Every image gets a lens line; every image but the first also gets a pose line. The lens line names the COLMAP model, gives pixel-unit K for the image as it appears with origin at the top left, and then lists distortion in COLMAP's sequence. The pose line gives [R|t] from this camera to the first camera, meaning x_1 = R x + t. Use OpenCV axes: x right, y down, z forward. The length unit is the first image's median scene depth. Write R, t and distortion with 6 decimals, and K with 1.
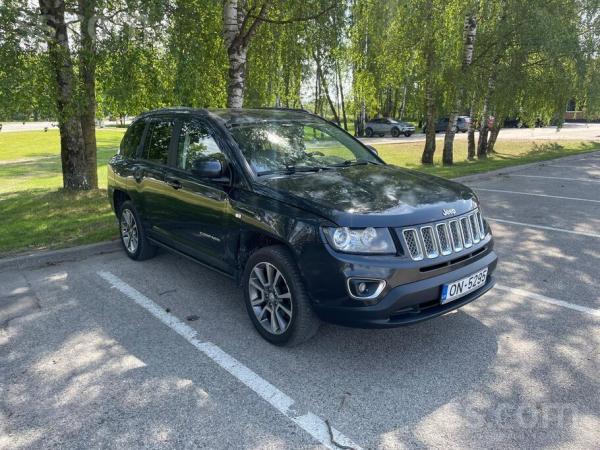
lens RADIAL K [[462.7, 0, 300.0], [0, 462.7, 225.0], [0, 0, 1]] dist [0.009193, 0.001141]
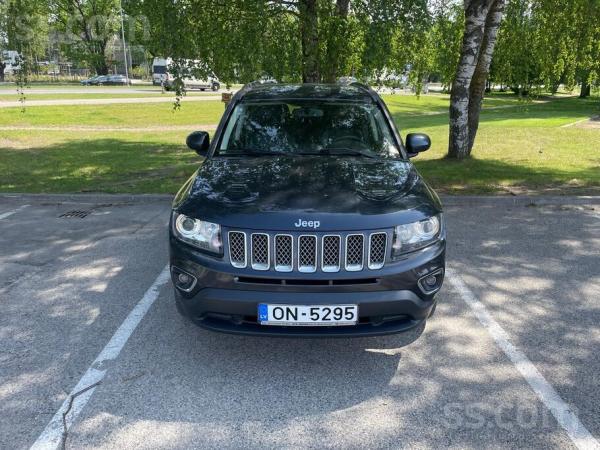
lens RADIAL K [[470.9, 0, 299.5], [0, 470.9, 218.0], [0, 0, 1]] dist [0.015959, 0.001474]
pose [[0.763156, 0.203065, -0.613480, 0.802138], [-0.169918, 0.978995, 0.112678, -0.126125], [0.623475, 0.018250, 0.781630, 0.325726]]
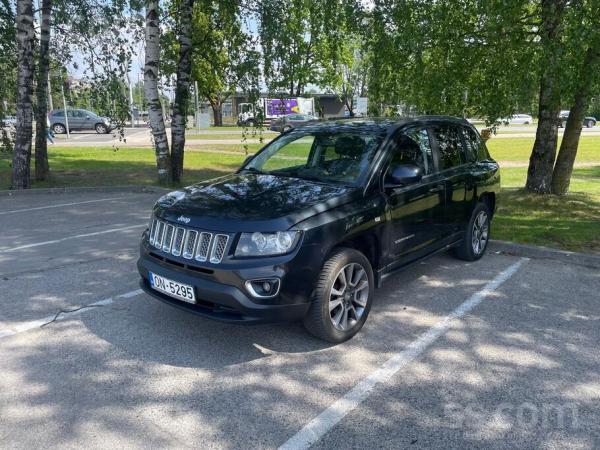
lens RADIAL K [[445.5, 0, 300.0], [0, 445.5, 225.0], [0, 0, 1]] dist [0.004625, 0.001129]
pose [[0.180563, 0.225844, -0.957283, 1.344630], [-0.237566, 0.954478, 0.180372, -0.263086], [0.954442, 0.194850, 0.225996, 0.997710]]
